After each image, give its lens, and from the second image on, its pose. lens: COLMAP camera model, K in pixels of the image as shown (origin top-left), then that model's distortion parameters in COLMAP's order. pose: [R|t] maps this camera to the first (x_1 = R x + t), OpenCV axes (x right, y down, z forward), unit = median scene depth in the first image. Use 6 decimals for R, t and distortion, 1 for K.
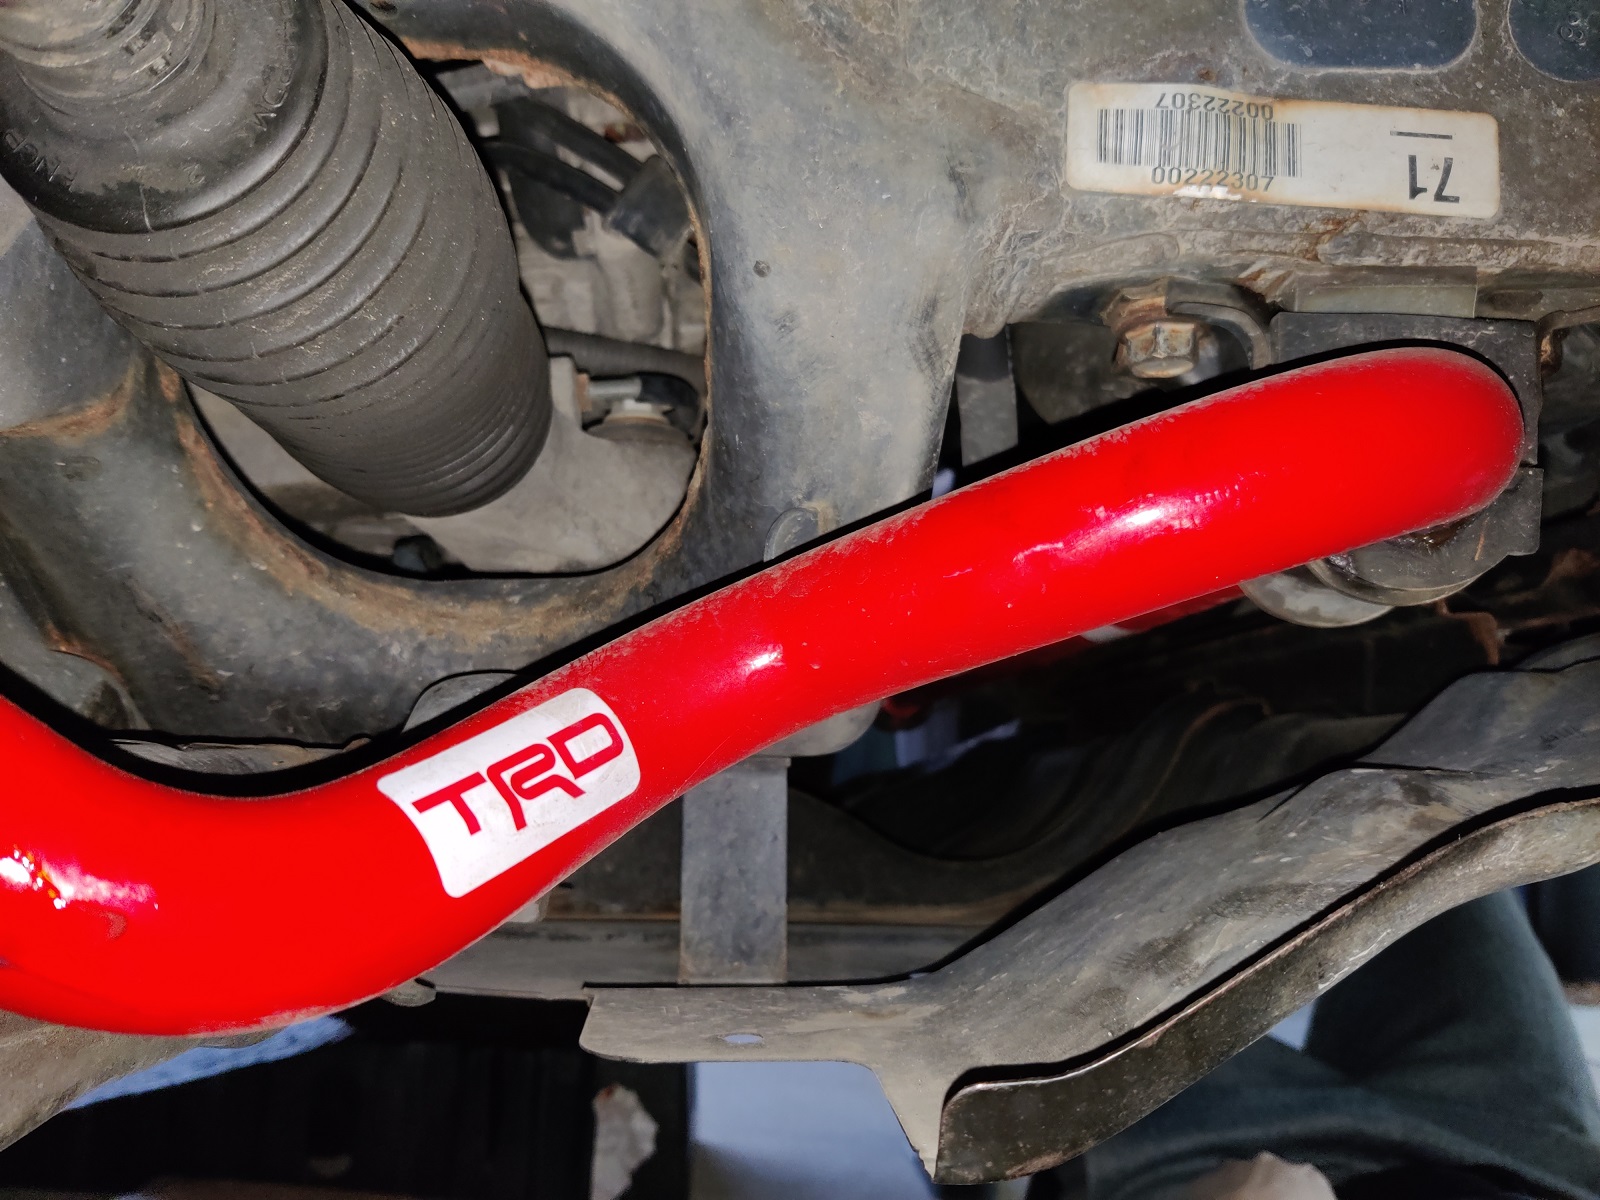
lens RADIAL K [[1163.6, 0, 800.0], [0, 1163.6, 600.0], [0, 0, 1]] dist [-0.002883, -0.003152]
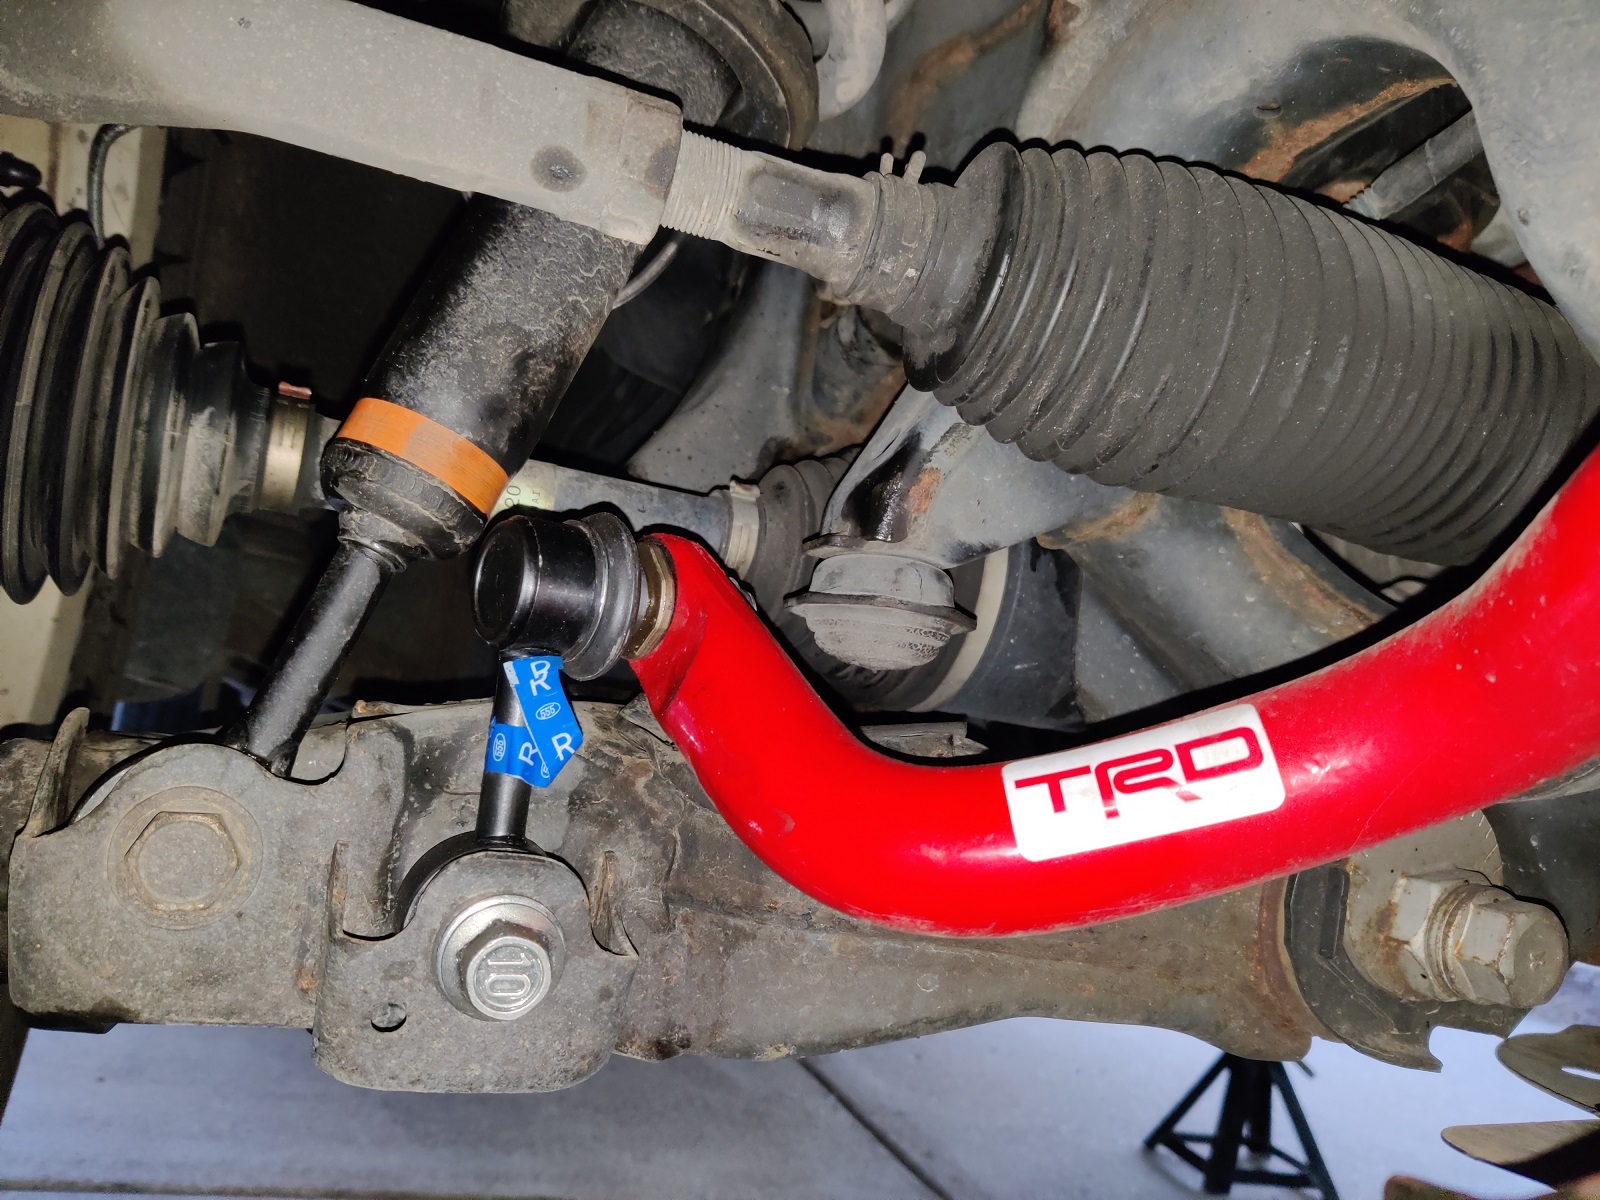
lens RADIAL K [[1163.6, 0, 800.0], [0, 1163.6, 600.0], [0, 0, 1]] dist [-0.002883, -0.003152]
pose [[0.381288, -0.091622, -0.919905, 0.413685], [0.002359, 0.995170, -0.098141, 0.057168], [0.924453, 0.035250, 0.379662, 0.169222]]
